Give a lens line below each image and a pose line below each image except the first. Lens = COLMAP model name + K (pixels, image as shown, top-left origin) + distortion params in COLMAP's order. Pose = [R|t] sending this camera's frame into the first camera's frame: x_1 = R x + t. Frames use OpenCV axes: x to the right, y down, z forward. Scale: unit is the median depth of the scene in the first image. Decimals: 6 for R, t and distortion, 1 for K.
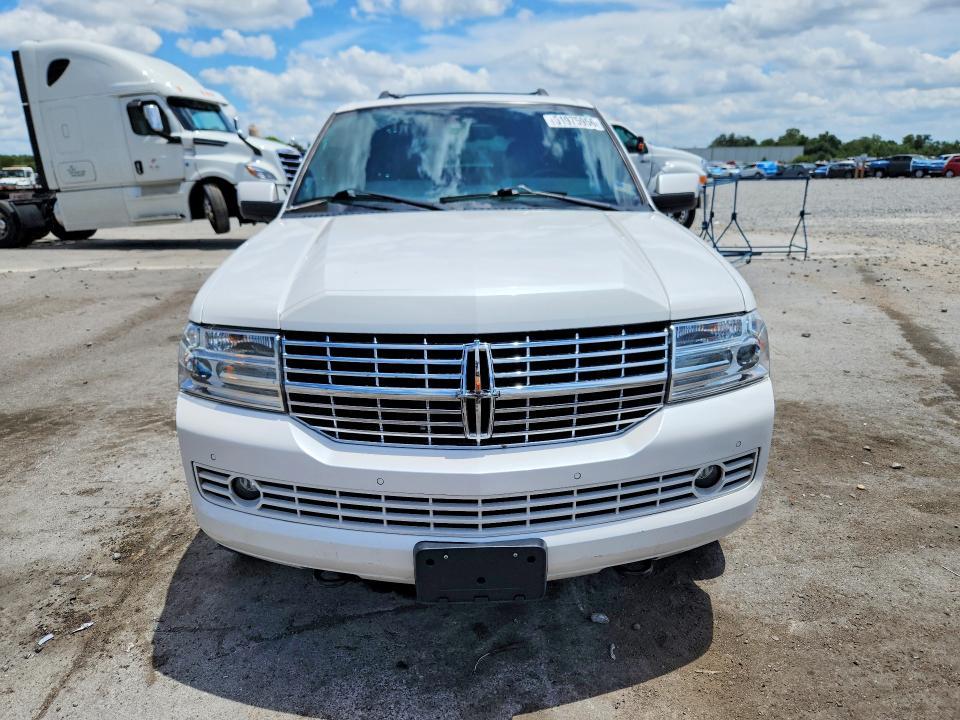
lens RADIAL K [[660.3, 0, 480.0], [0, 660.3, 378.2], [0, 0, 1]] dist [0.049515, -0.046599]
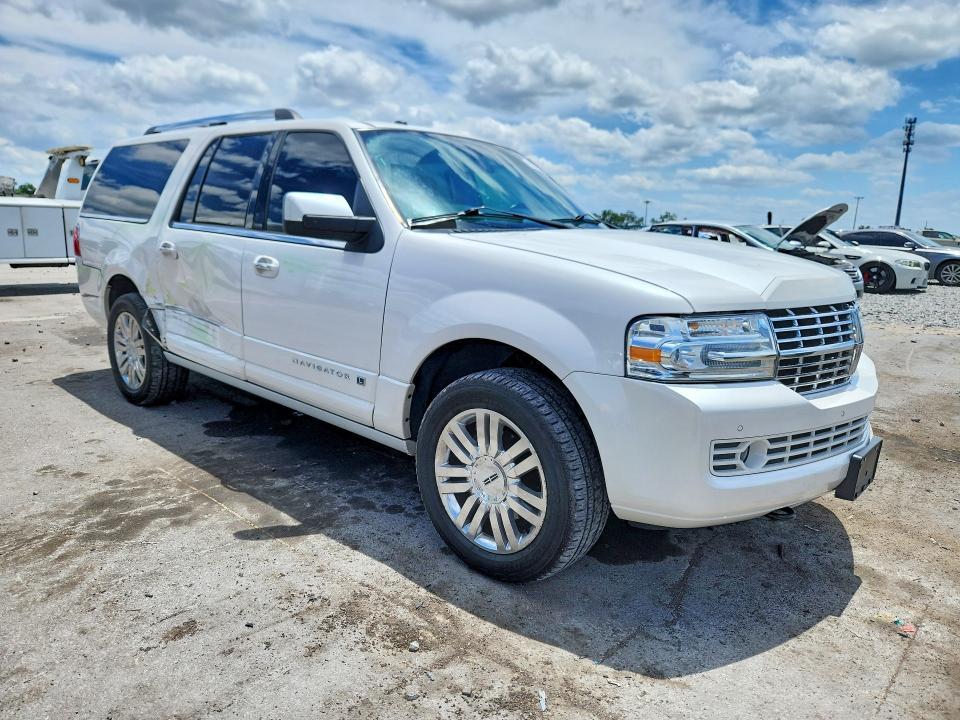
lens RADIAL K [[660.7, 0, 476.1], [0, 660.7, 360.7], [0, 0, 1]] dist [0.055342, -0.048310]
pose [[0.679773, -0.099295, 0.726670, -1.049823], [0.177609, 0.983589, -0.031745, -0.024351], [-0.711592, 0.150642, 0.686253, 0.372993]]
